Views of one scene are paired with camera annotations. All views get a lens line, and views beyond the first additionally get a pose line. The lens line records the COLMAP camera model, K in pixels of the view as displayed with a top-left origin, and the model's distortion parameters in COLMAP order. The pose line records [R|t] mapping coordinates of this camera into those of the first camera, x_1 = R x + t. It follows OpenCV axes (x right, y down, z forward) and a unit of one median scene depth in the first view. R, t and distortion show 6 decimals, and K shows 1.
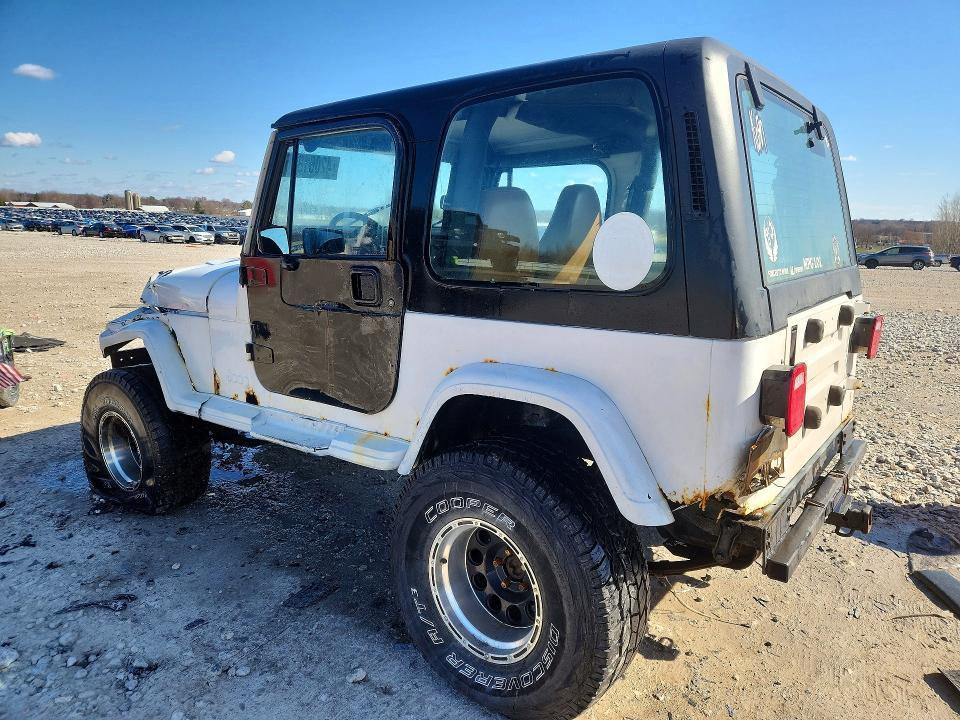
lens RADIAL K [[671.4, 0, 468.2], [0, 671.4, 359.3], [0, 0, 1]] dist [0.027291, -0.002707]
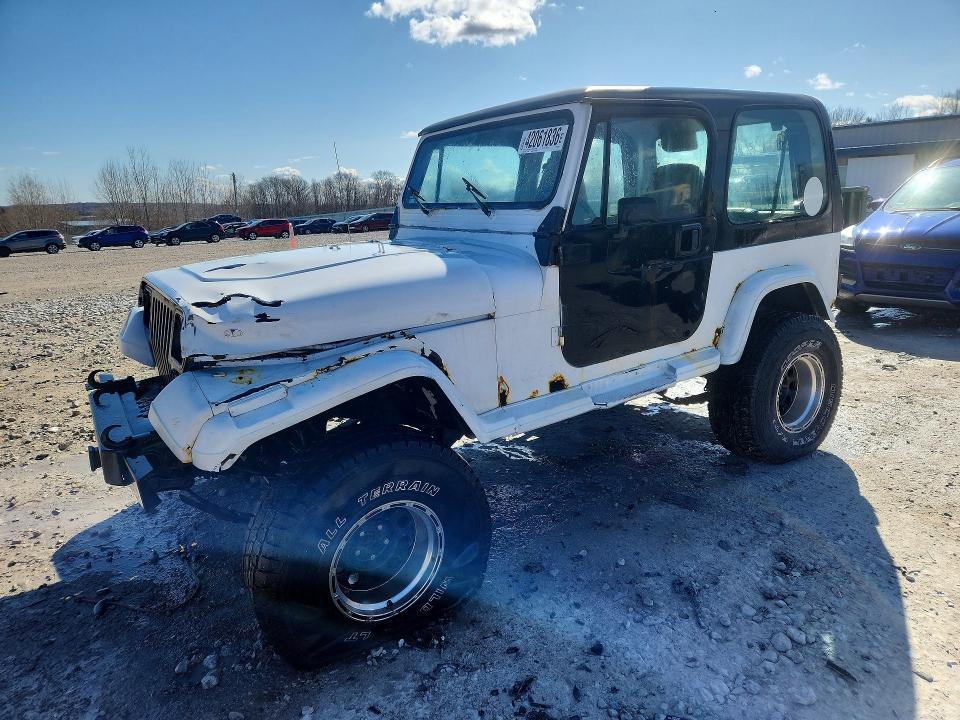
lens RADIAL K [[672.8, 0, 478.5], [0, 672.8, 378.7], [0, 0, 1]] dist [0.057881, 0.001968]
pose [[0.275247, -0.269038, 0.922961, -1.244489], [0.228613, 0.950822, 0.208982, -0.177964], [-0.933796, 0.153479, 0.323216, 0.802168]]
